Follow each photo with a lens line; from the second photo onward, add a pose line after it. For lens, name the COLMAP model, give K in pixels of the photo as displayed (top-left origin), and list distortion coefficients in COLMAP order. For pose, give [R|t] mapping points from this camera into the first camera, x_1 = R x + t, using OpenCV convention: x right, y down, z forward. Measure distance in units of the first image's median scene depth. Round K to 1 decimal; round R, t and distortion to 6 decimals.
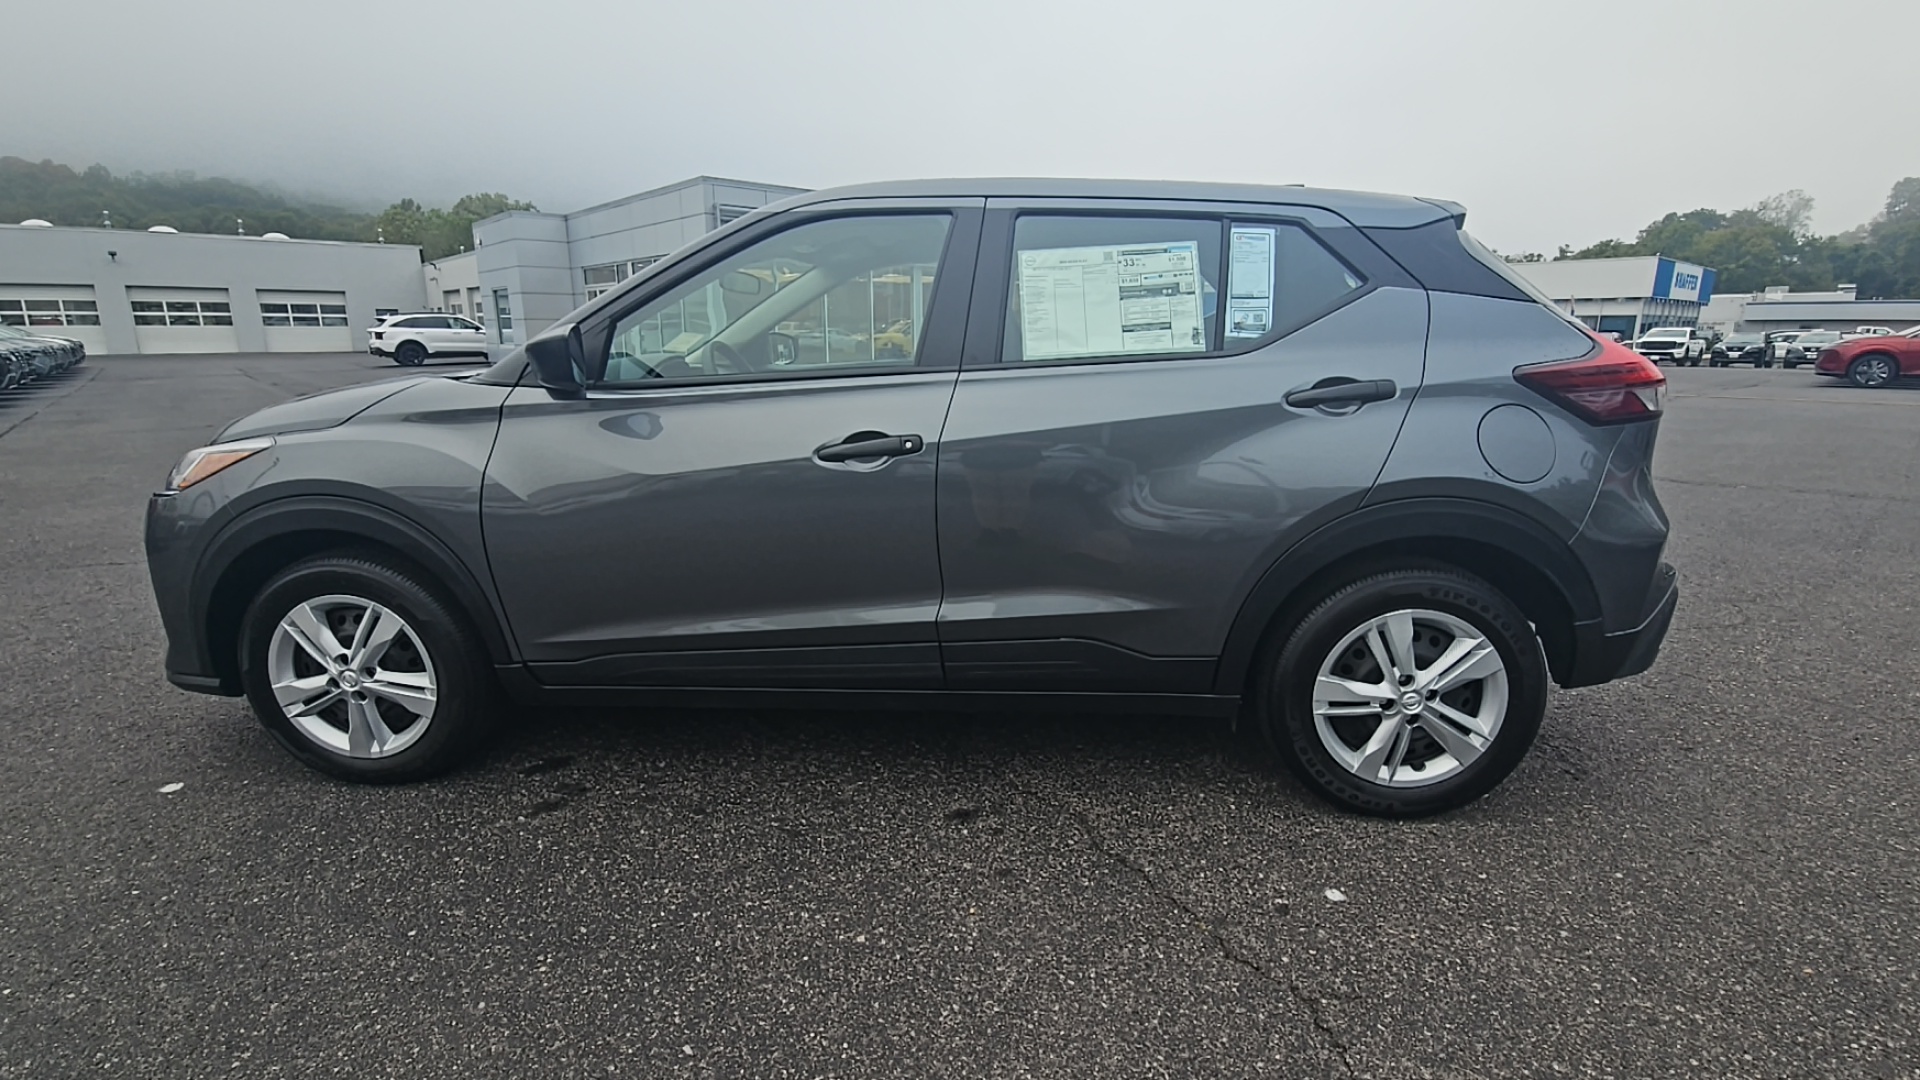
lens RADIAL K [[860.0, 0, 947.7], [0, 860.0, 549.8], [0, 0, 1]] dist [0.012634, -0.011094]
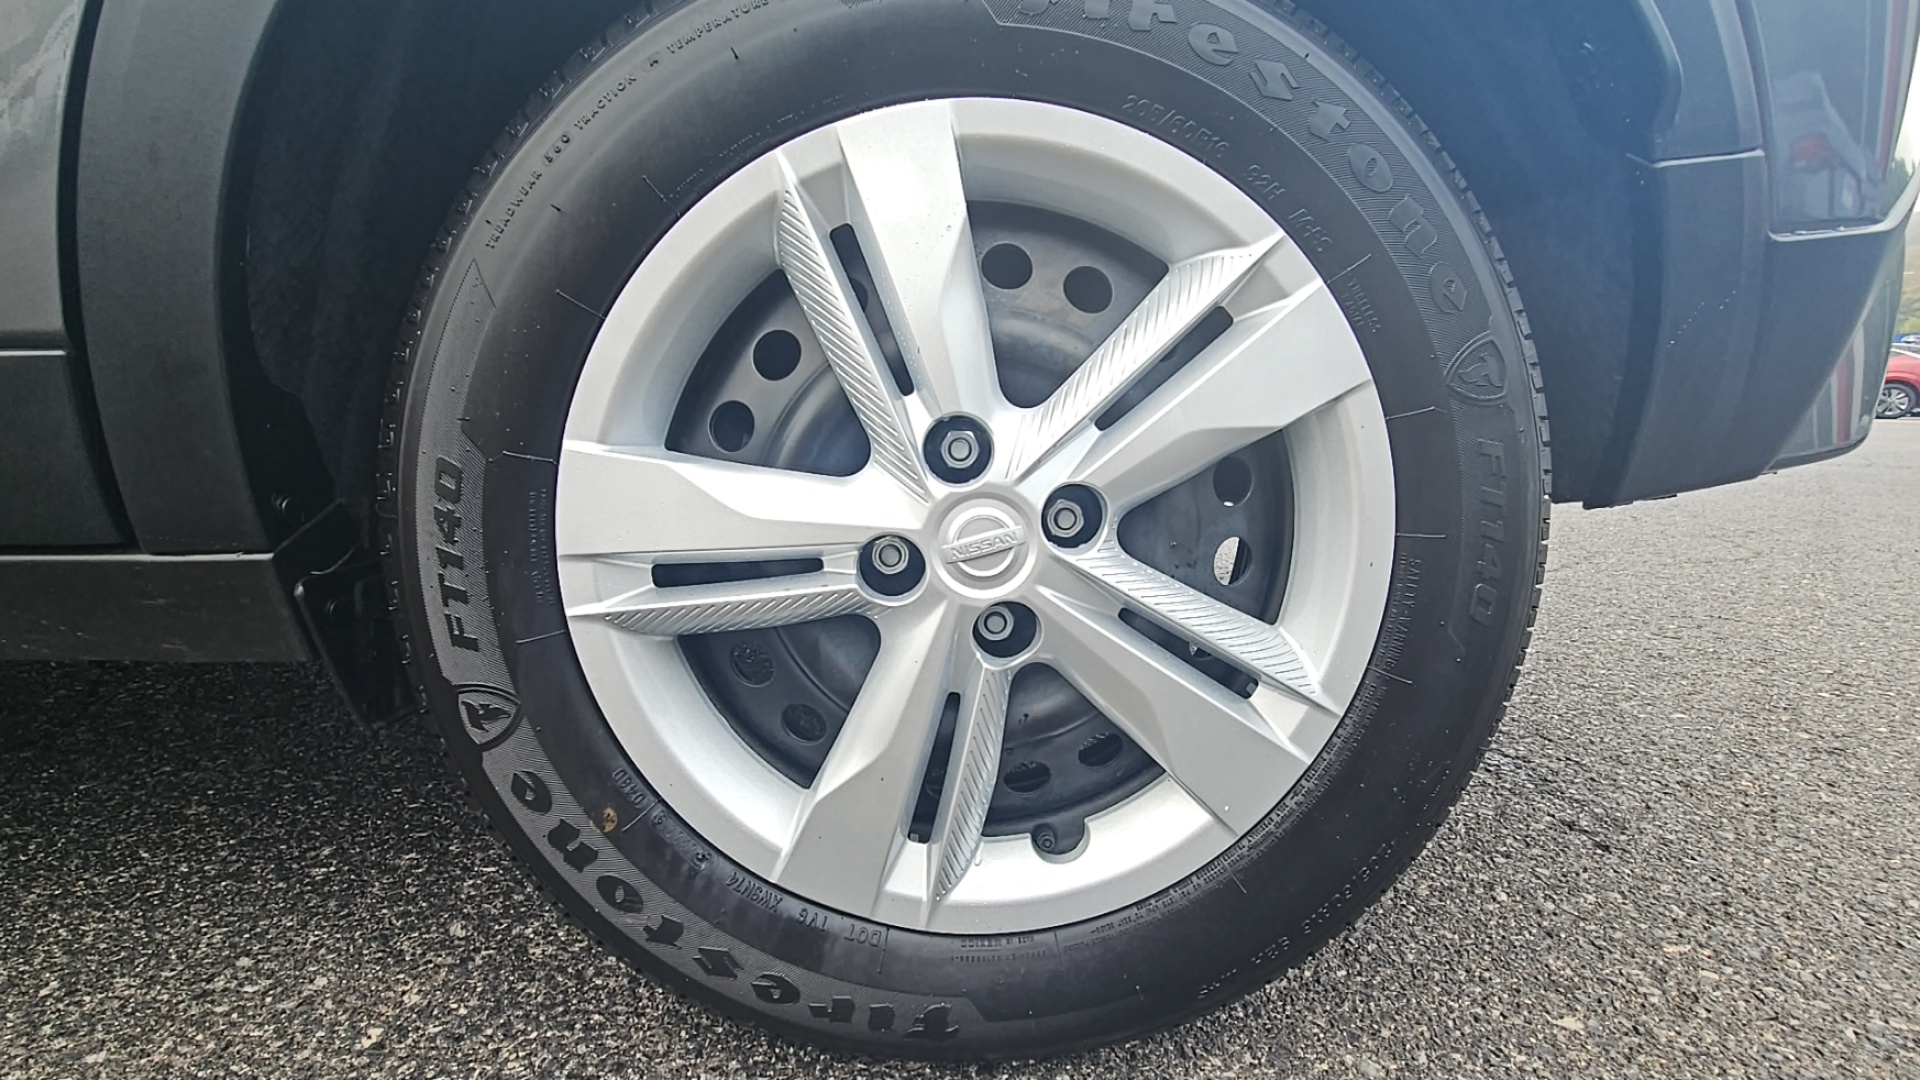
lens RADIAL K [[860.0, 0, 953.8], [0, 860.0, 537.1], [0, 0, 1]] dist [0.012634, -0.011094]
pose [[0.994599, -0.006909, 0.103566, 0.500642], [0.014753, 0.997062, -0.075160, 0.188298], [-0.102743, 0.076282, 0.991779, 0.771937]]
